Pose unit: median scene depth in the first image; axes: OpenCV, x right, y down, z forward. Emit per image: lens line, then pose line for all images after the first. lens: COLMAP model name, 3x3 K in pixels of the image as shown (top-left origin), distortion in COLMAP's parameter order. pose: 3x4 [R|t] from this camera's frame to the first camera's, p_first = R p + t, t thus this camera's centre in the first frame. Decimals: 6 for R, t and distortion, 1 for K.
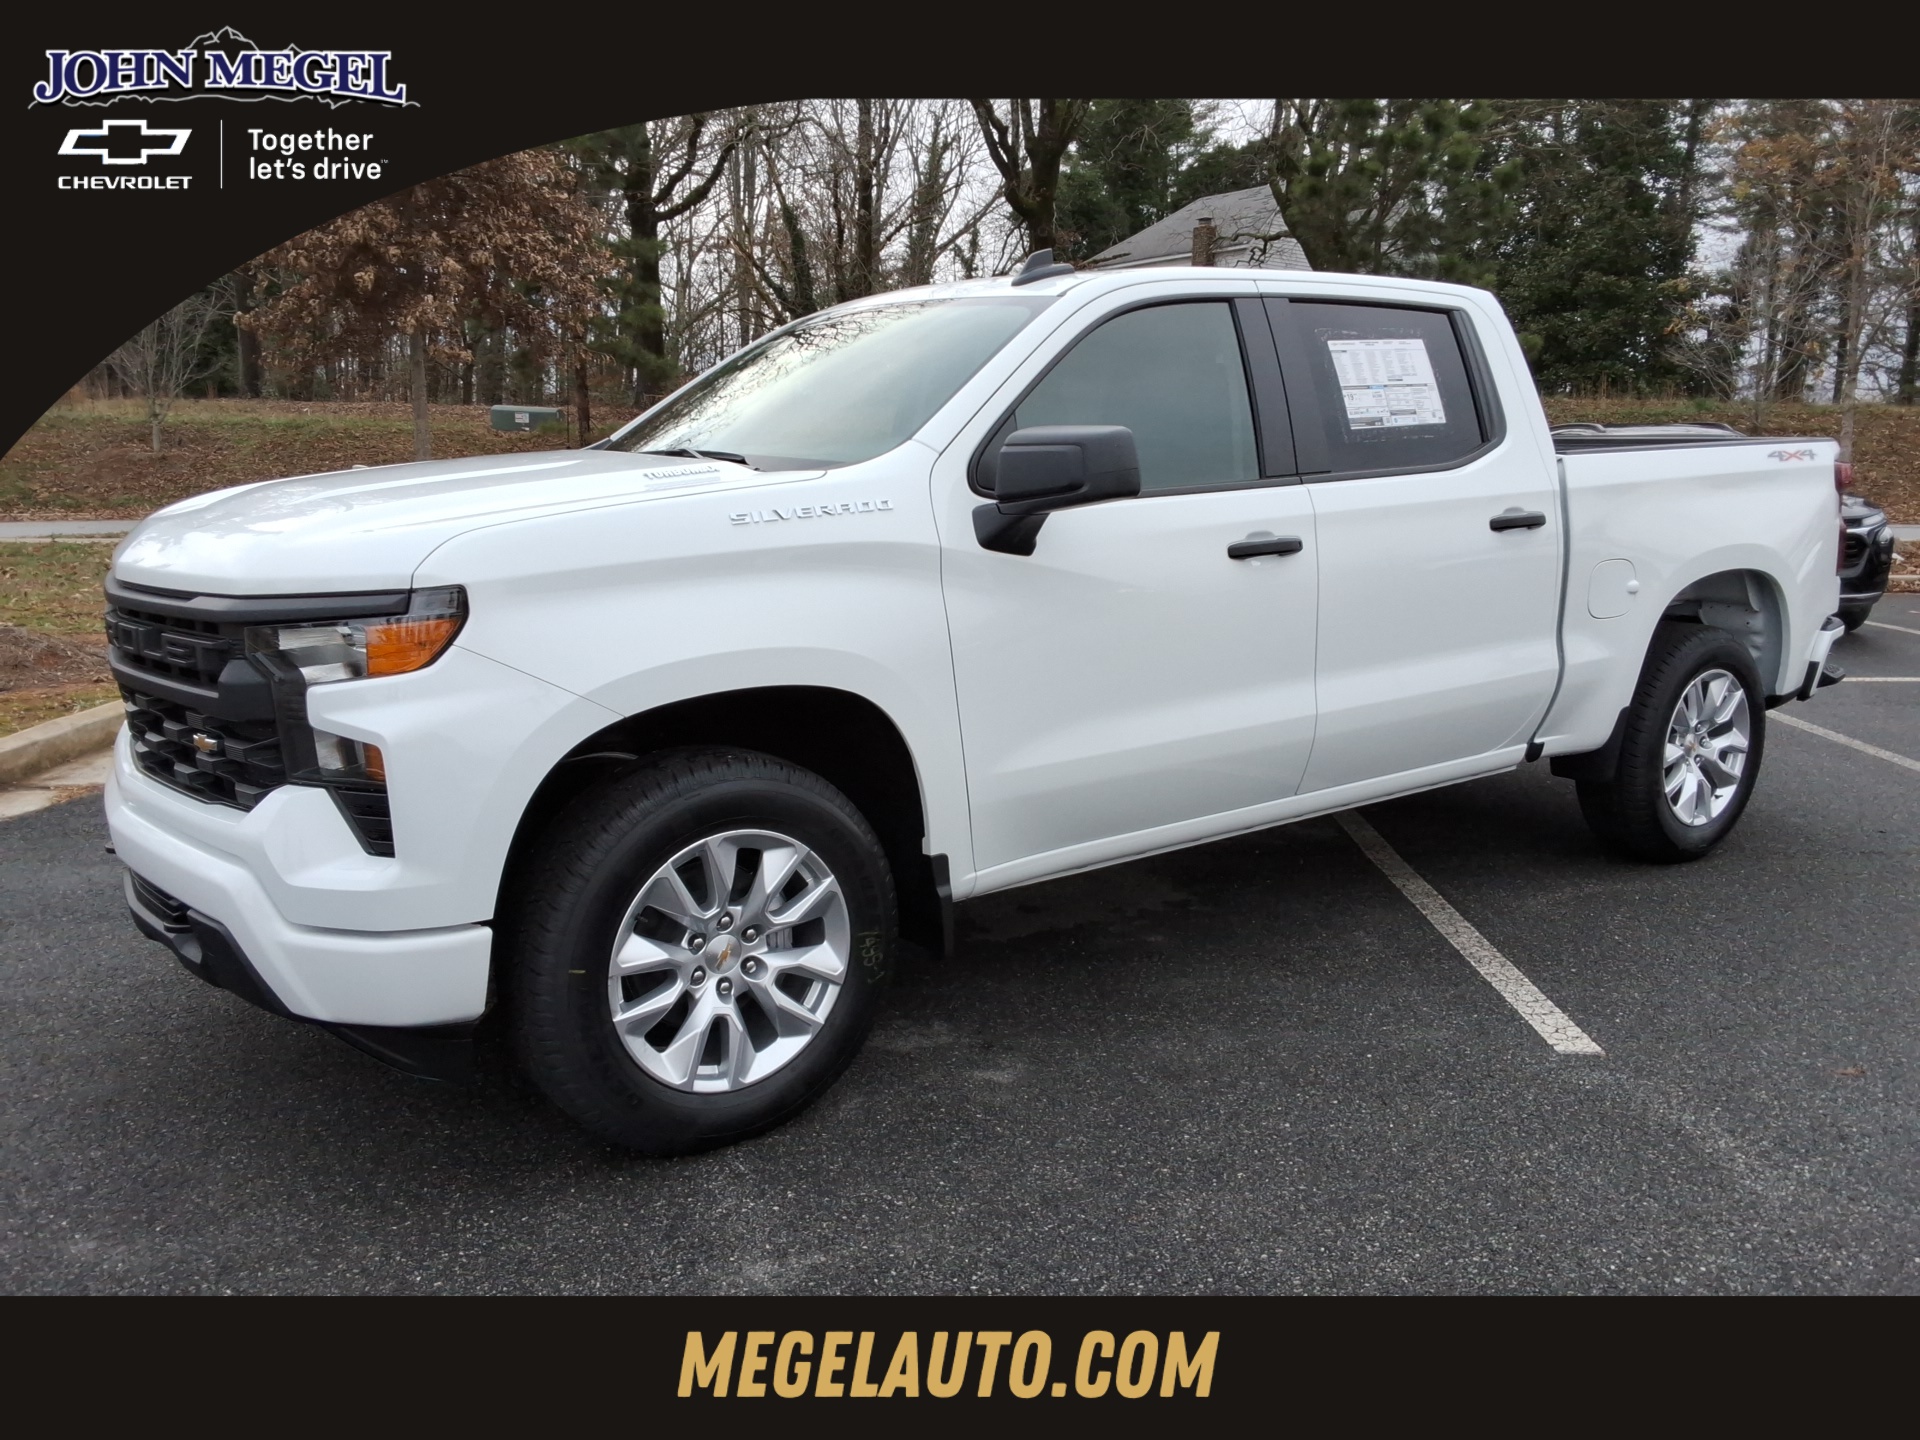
lens RADIAL K [[1521.5, 0, 971.0], [0, 1521.5, 721.8], [0, 0, 1]] dist [0.123408, -0.193779]
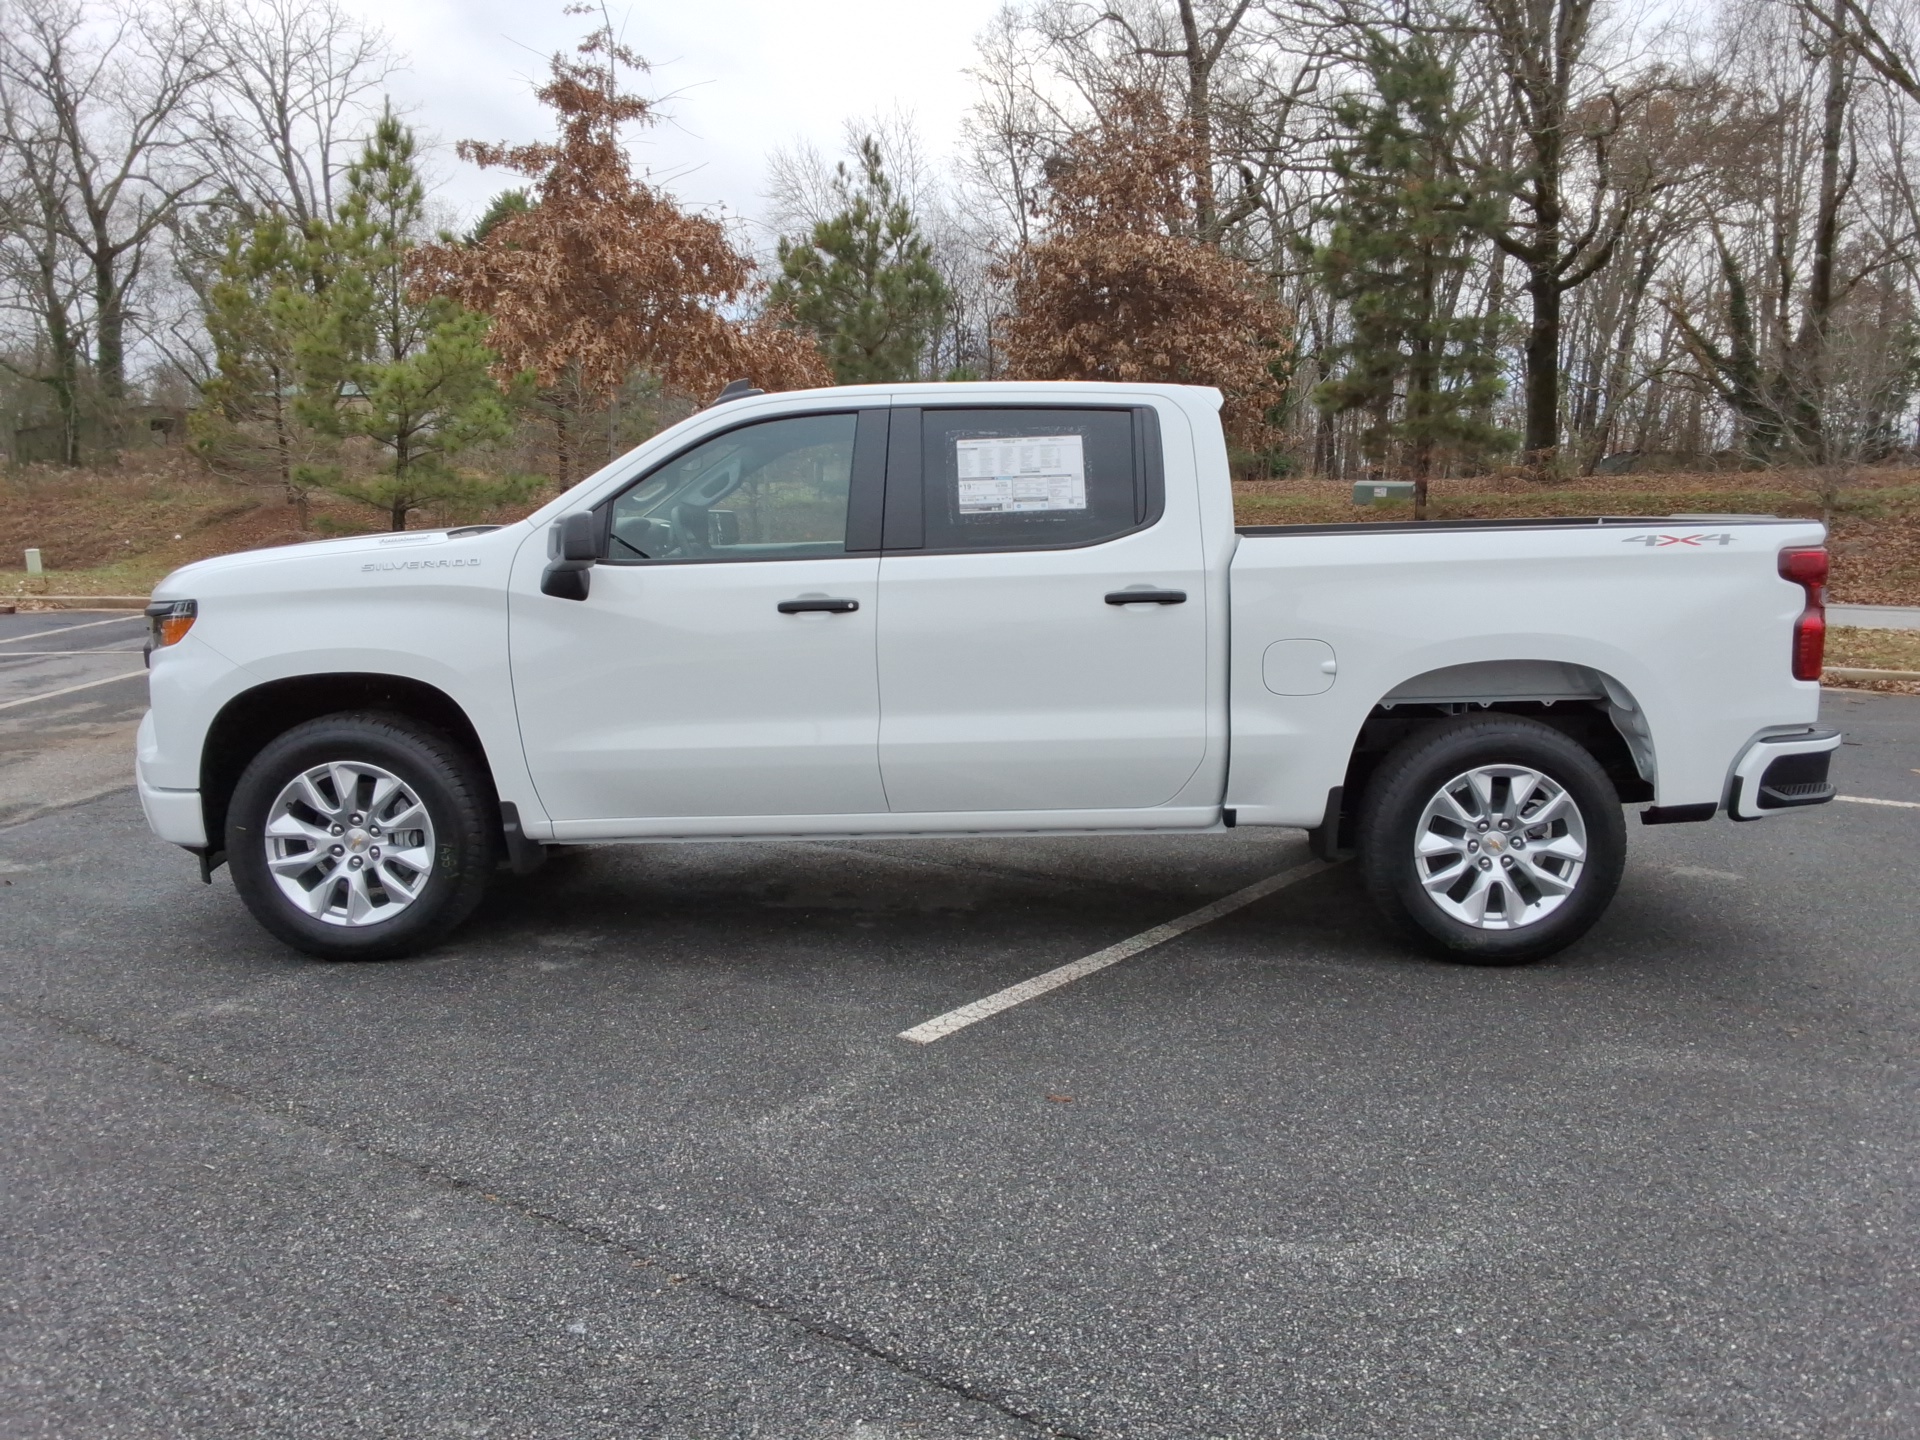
lens RADIAL K [[1521.5, 0, 971.0], [0, 1521.5, 721.8], [0, 0, 1]] dist [0.123408, -0.193779]
pose [[0.796718, 0.082559, -0.598686, 0.285603], [-0.109513, 0.993948, -0.008670, -0.005779], [0.594346, 0.072471, 0.800937, 0.019061]]
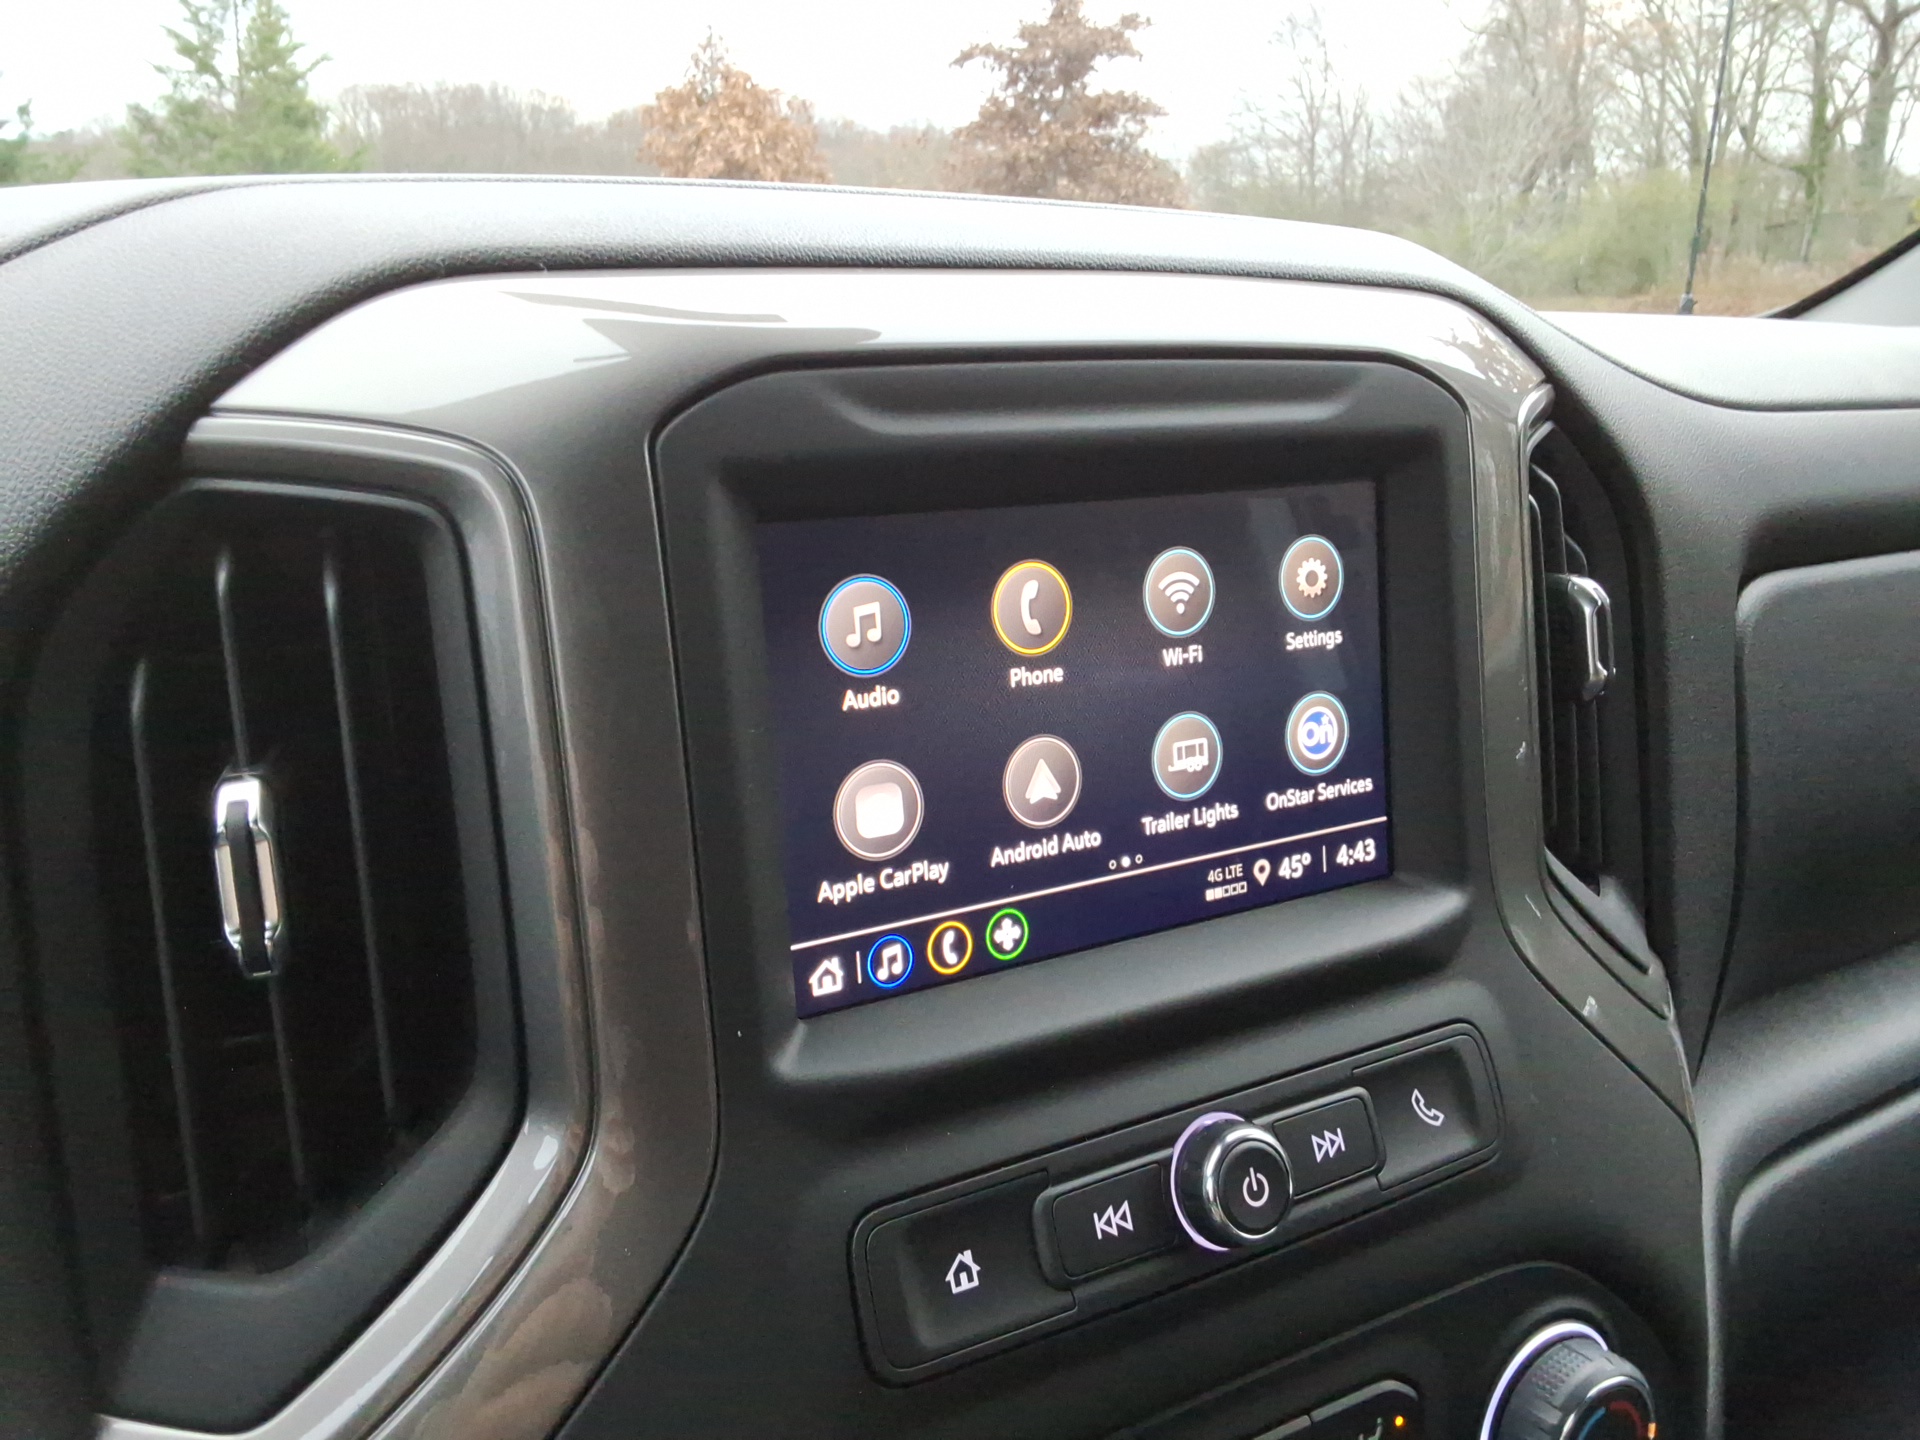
lens RADIAL K [[1569.5, 0, 964.4], [0, 1569.5, 687.5], [0, 0, 1]] dist [0.055566, -0.091805]
pose [[-0.095639, 0.238565, -0.966406, -0.006356], [-0.199877, 0.946480, 0.253426, -0.052767], [0.975142, 0.217400, -0.042837, 0.293850]]
